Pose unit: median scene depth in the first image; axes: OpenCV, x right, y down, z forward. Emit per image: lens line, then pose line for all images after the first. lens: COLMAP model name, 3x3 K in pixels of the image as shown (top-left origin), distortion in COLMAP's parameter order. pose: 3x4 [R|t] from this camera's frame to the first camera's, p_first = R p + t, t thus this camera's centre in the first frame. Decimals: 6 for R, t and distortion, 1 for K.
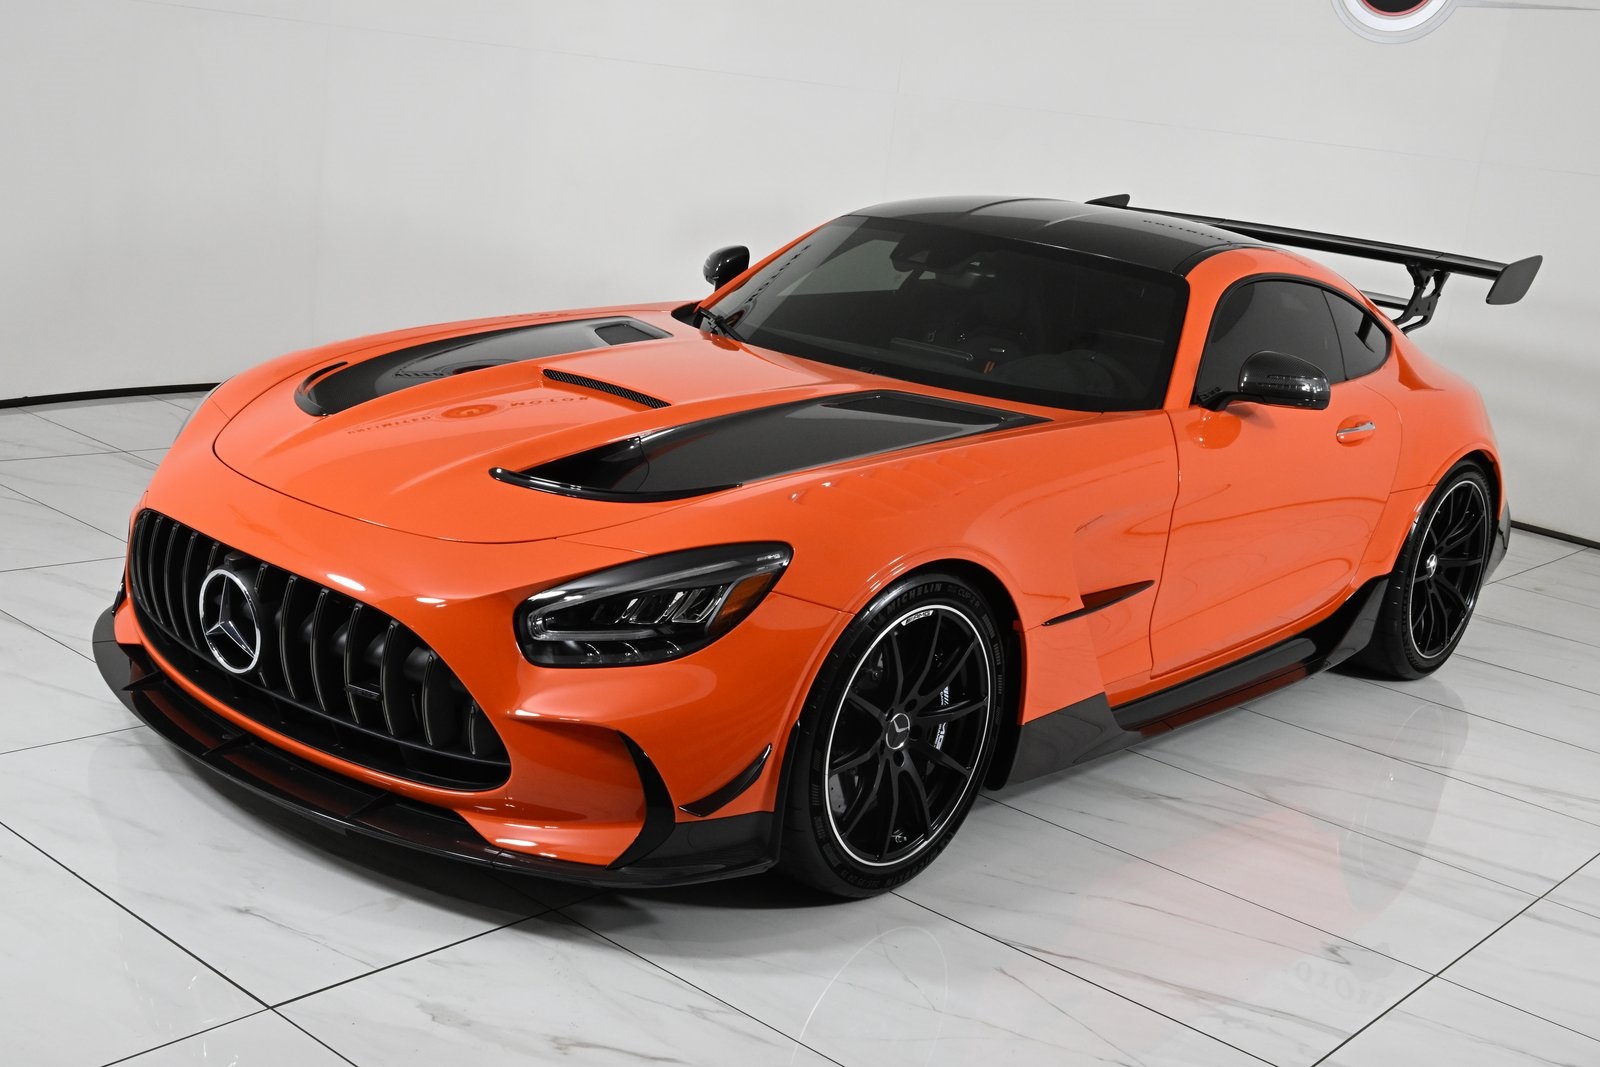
lens RADIAL K [[1837.5, 0, 803.9], [0, 1837.5, 528.9], [0, 0, 1]] dist [0.004149, 0.000000]
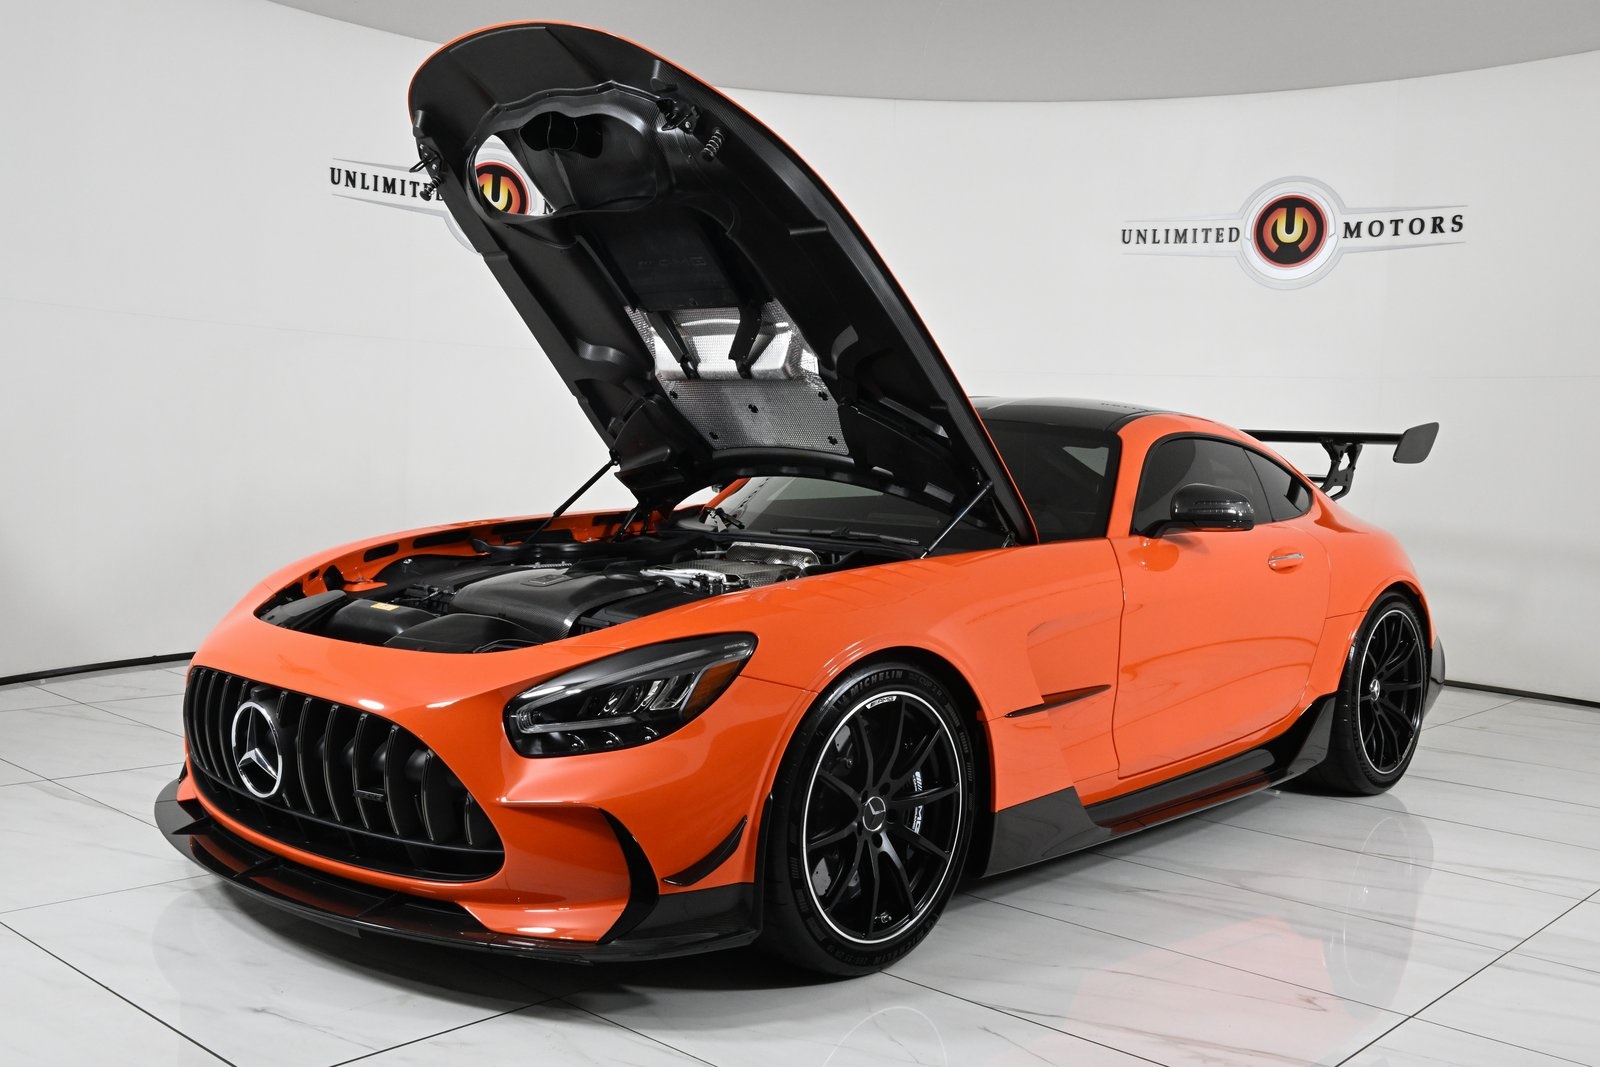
lens RADIAL K [[1529.1, 0, 799.6], [0, 1529.1, 527.4], [0, 0, 1]] dist [0.003137, 0.000000]
pose [[0.996562, -0.076445, -0.031935, 0.049090], [0.069491, 0.981179, -0.180165, 0.103879], [0.045107, 0.177327, 0.983118, 0.088552]]
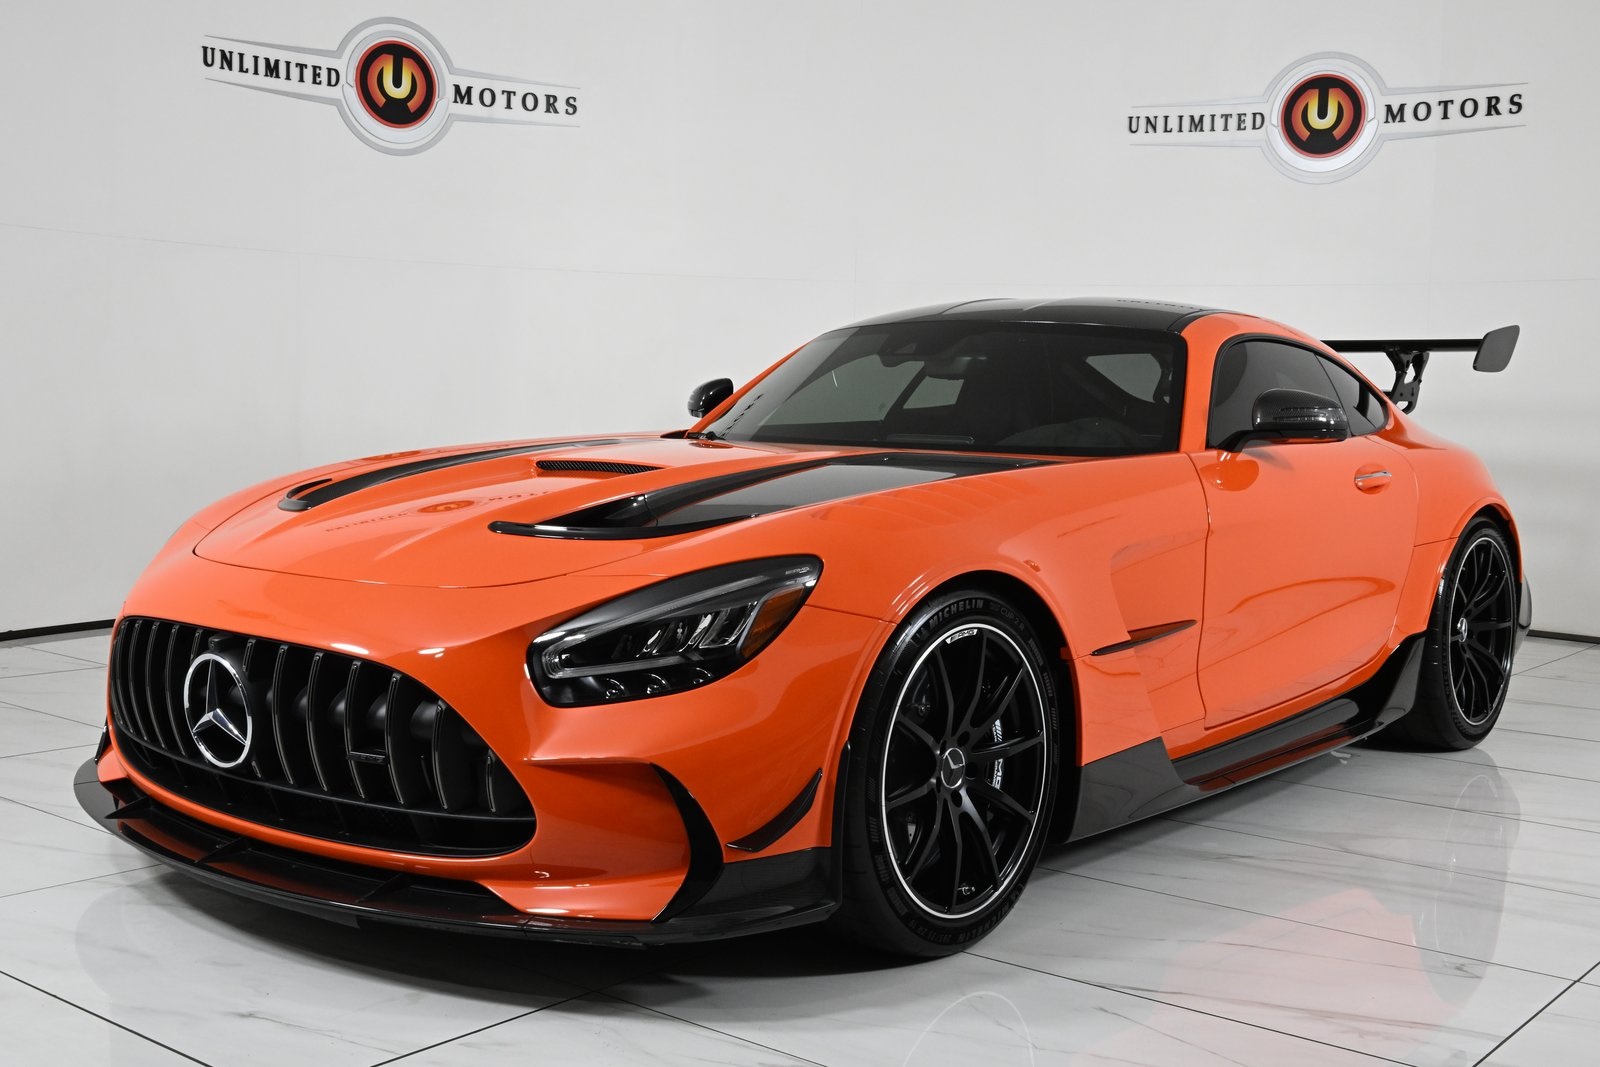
lens RADIAL K [[1767.9, 0, 795.0], [0, 1767.9, 532.0], [0, 0, 1]] dist [0.003844, 0.000000]
pose [[0.995294, -0.095512, 0.016340, -0.030493], [0.096887, 0.983641, -0.151864, 0.120724], [-0.001567, 0.152732, 0.988266, 0.110353]]
